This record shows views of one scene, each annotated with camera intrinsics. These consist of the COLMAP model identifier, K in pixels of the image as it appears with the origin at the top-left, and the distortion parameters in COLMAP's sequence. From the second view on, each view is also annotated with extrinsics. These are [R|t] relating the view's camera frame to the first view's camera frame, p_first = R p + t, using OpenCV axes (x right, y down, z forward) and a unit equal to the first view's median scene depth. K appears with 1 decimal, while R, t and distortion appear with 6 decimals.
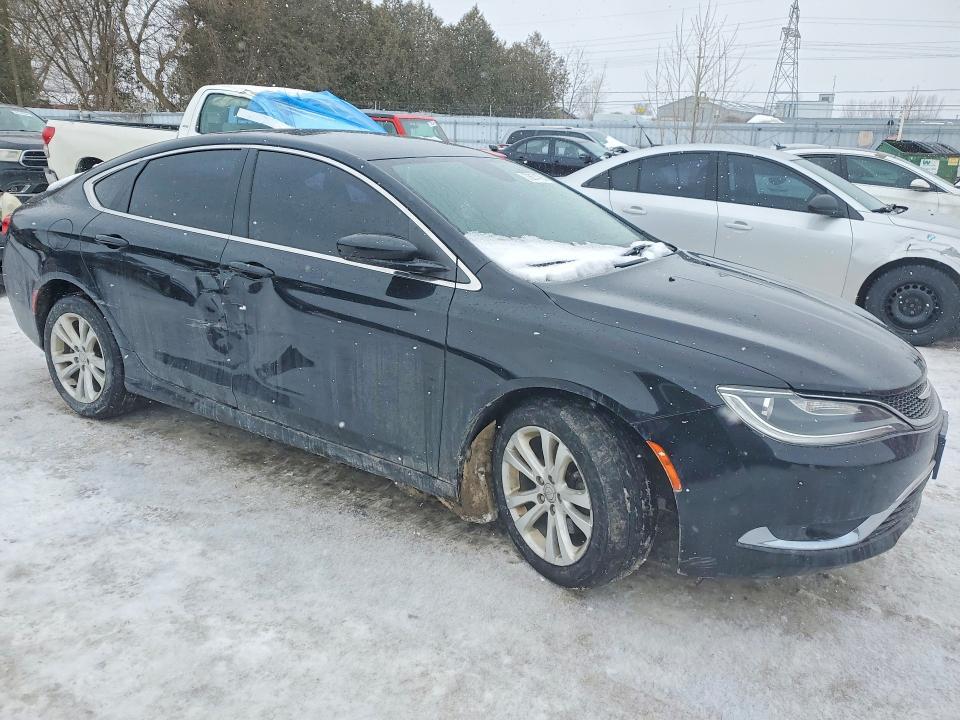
lens RADIAL K [[770.8, 0, 482.2], [0, 770.8, 336.4], [0, 0, 1]] dist [0.025460, -0.000927]
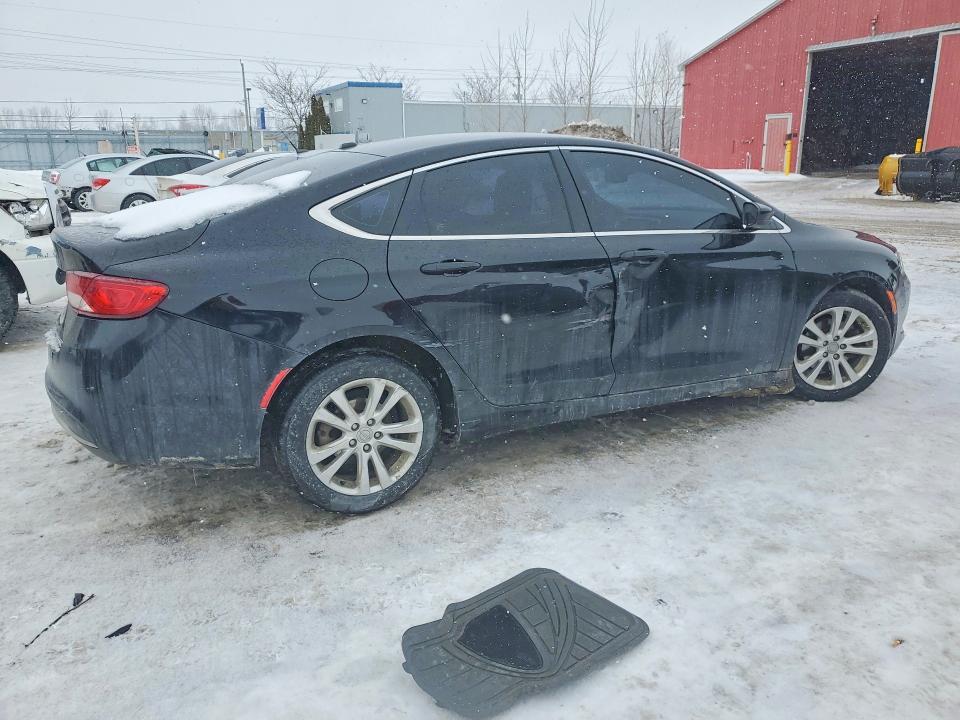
lens RADIAL K [[770.8, 0, 482.2], [0, 770.8, 336.4], [0, 0, 1]] dist [0.025460, -0.000927]
pose [[0.494613, -0.233537, 0.837149, -1.576343], [0.244920, 0.961638, 0.123559, -0.194679], [-0.833890, 0.143921, 0.532836, 0.714495]]
